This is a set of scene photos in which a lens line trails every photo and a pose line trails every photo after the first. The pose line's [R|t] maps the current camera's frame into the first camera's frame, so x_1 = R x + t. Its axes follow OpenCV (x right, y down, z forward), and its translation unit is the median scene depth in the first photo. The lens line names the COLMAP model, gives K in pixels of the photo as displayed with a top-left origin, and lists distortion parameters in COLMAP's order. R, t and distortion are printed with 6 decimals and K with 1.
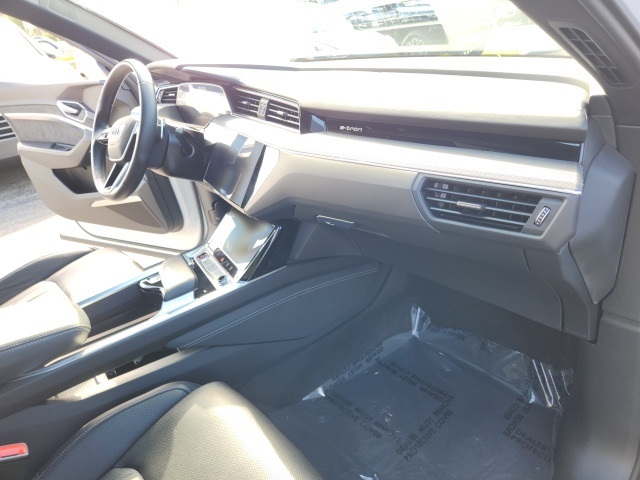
lens RADIAL K [[429.5, 0, 325.4], [0, 429.5, 236.0], [0, 0, 1]] dist [0.074009, -0.064240]
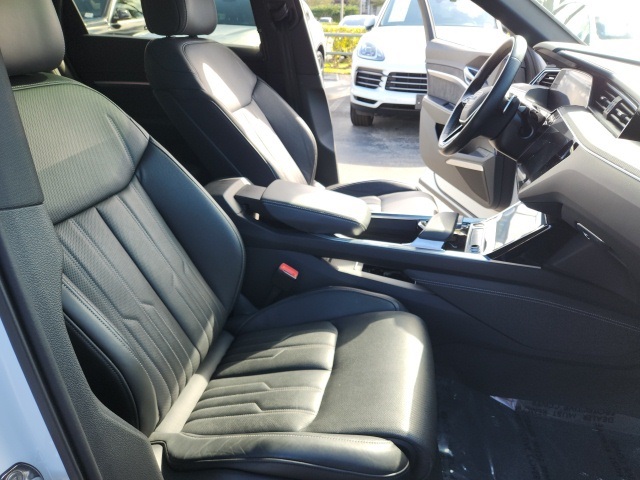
lens RADIAL K [[429.5, 0, 325.4], [0, 429.5, 236.0], [0, 0, 1]] dist [0.074009, -0.064240]
pose [[0.621434, 0.447281, -0.643242, 0.198507], [-0.424098, 0.882377, 0.203845, 0.013700], [0.658757, 0.146121, 0.738030, -0.038776]]
